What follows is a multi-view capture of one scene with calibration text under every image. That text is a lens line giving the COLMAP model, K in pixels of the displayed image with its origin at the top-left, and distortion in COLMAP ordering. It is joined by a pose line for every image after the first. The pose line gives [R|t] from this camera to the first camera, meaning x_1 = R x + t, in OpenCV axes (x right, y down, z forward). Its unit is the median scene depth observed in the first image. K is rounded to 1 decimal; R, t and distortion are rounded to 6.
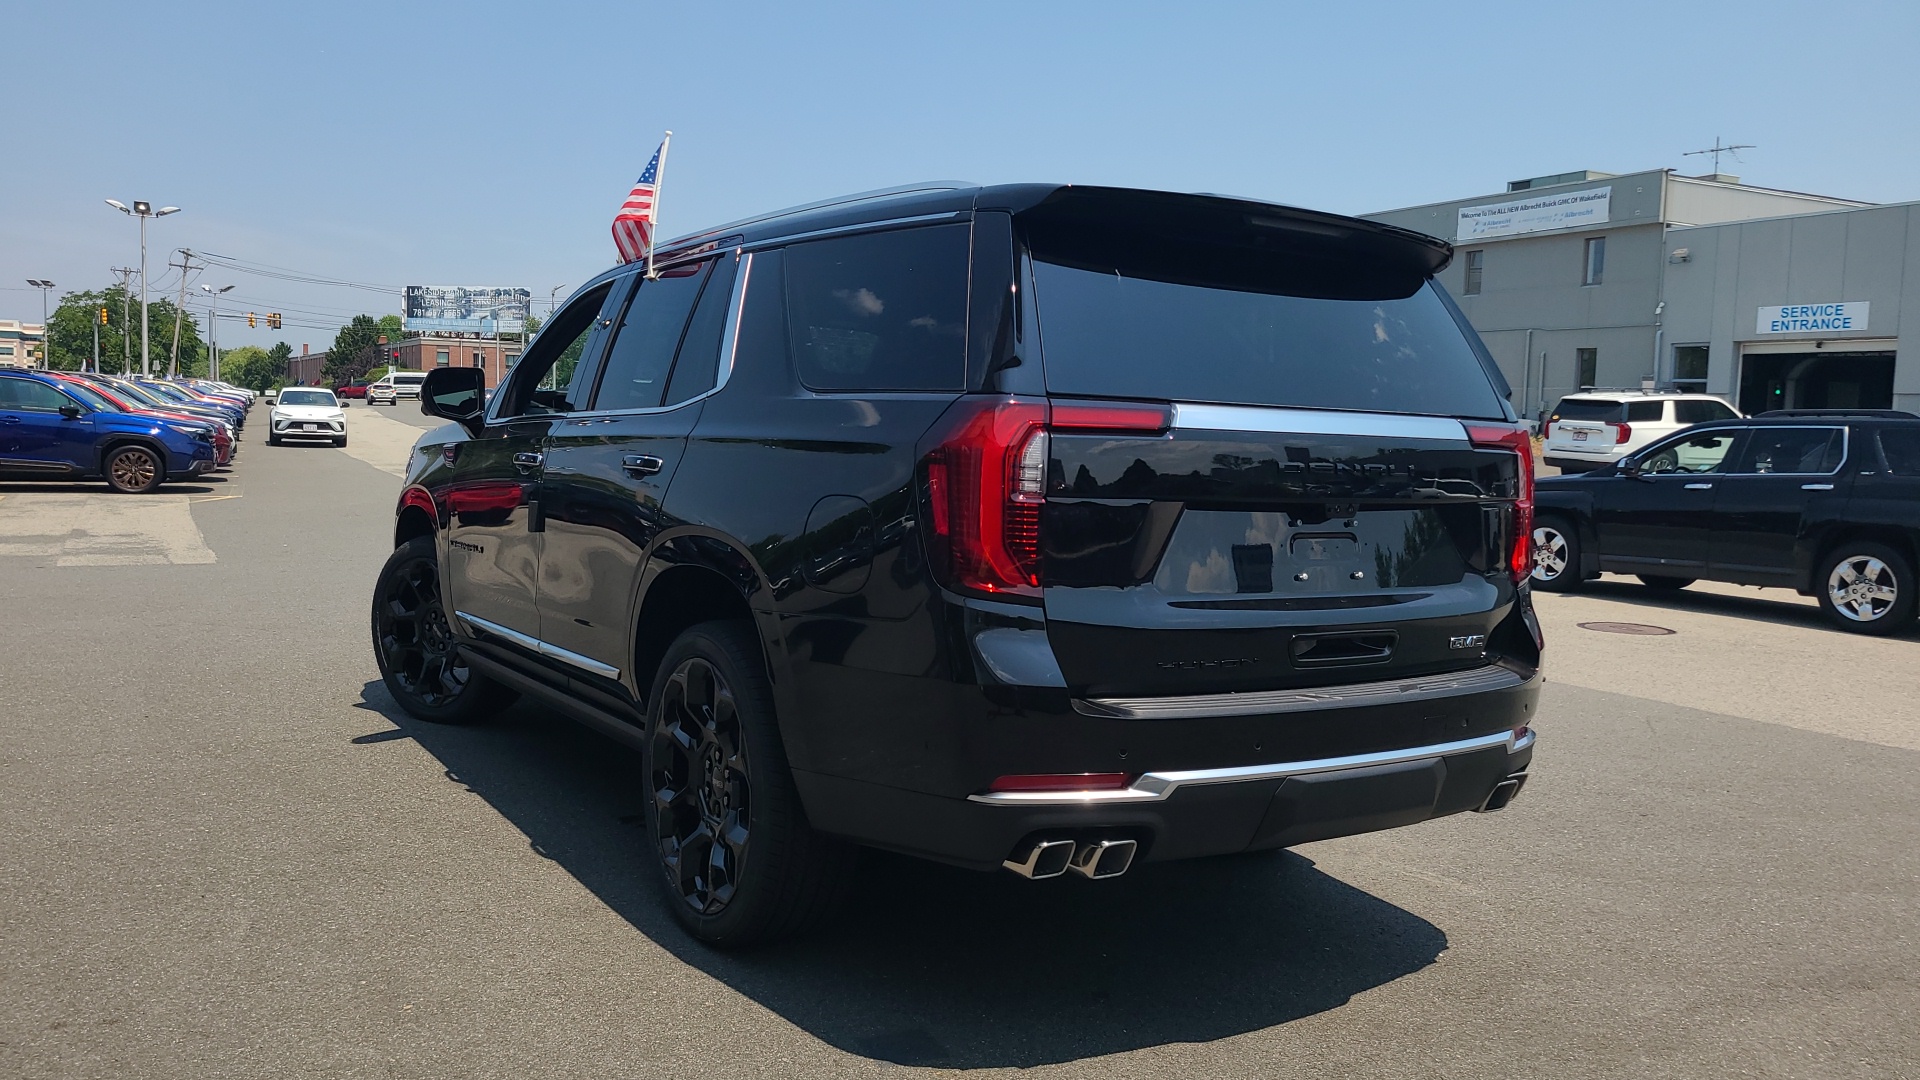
lens RADIAL K [[1376.5, 0, 959.7], [0, 1376.5, 526.2], [0, 0, 1]] dist [0.008269, 0.000951]
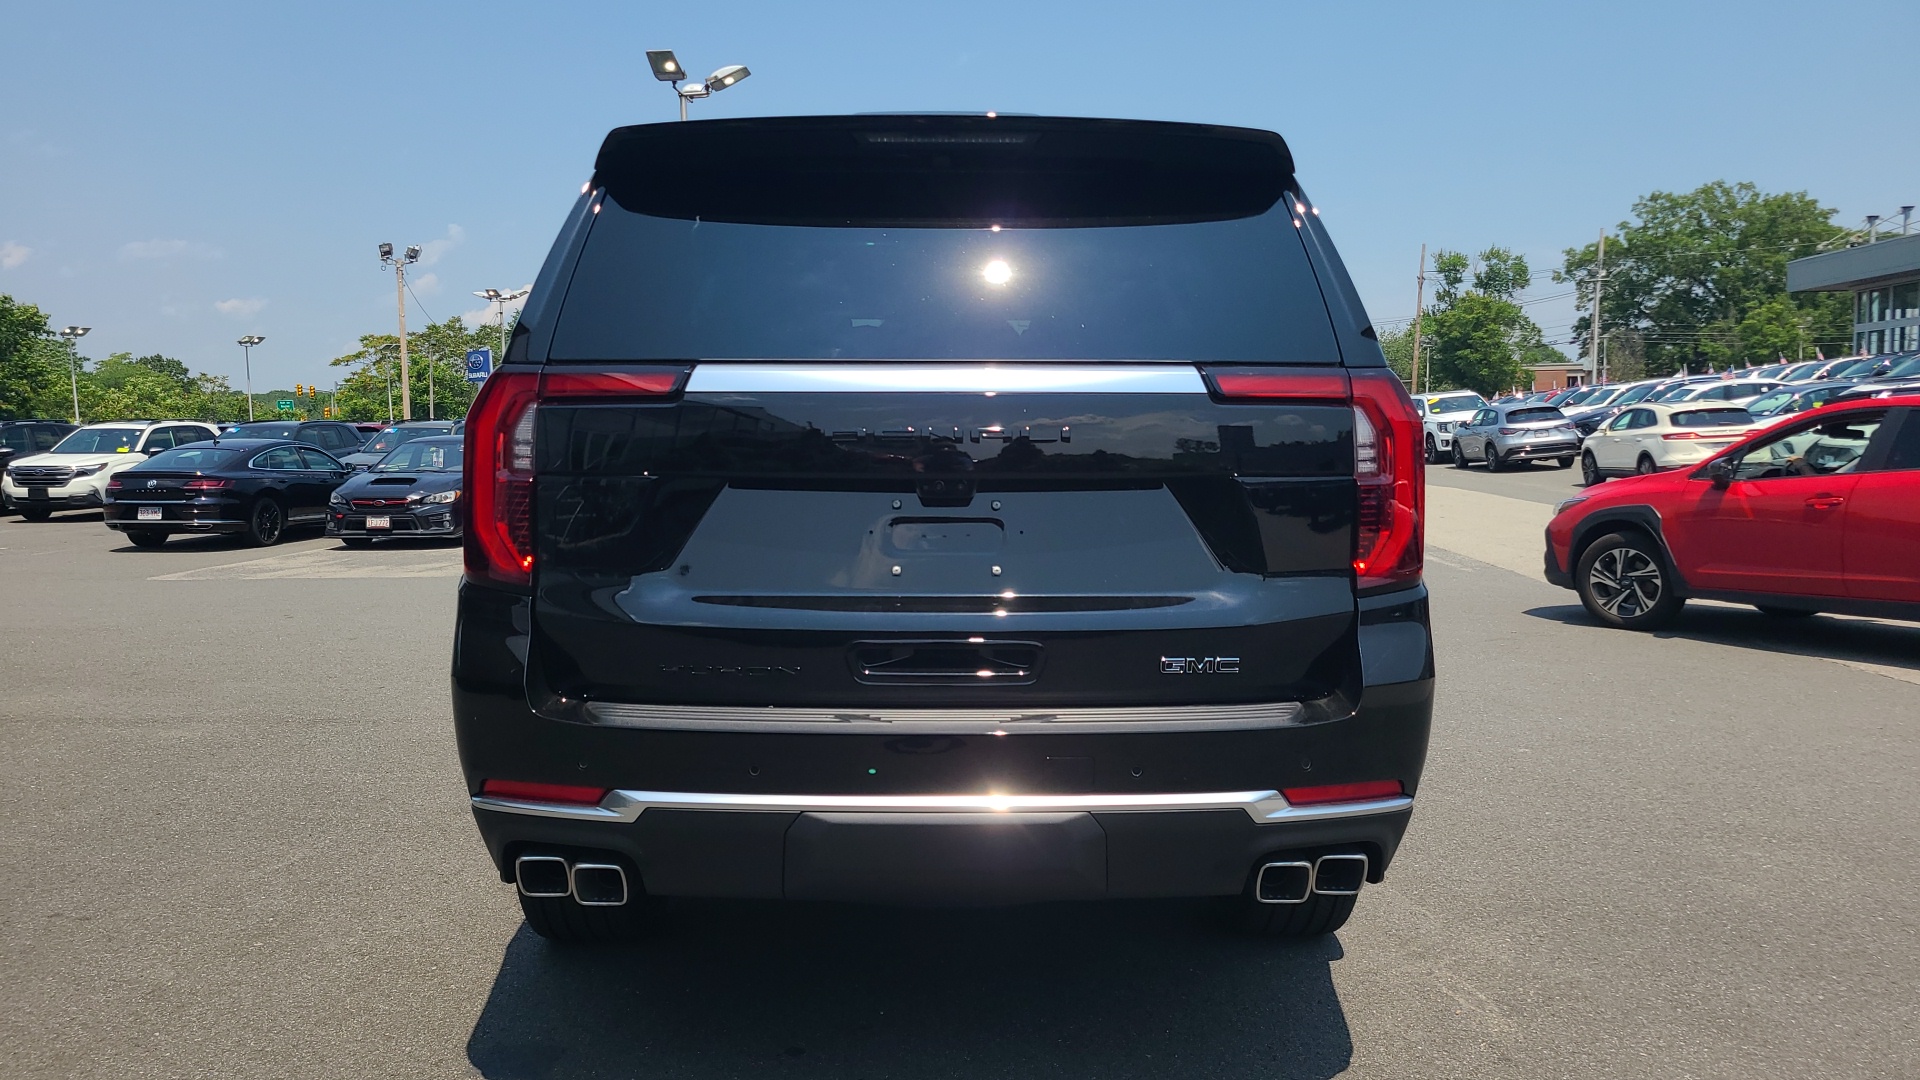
lens RADIAL K [[1401.3, 0, 945.3], [0, 1401.3, 539.1], [0, 0, 1]] dist [0.056290, -0.071504]
pose [[0.860910, 0.003966, -0.508742, 0.718368], [-0.005818, 0.999981, -0.002050, 0.020238], [0.508724, 0.004725, 0.860917, 0.317028]]
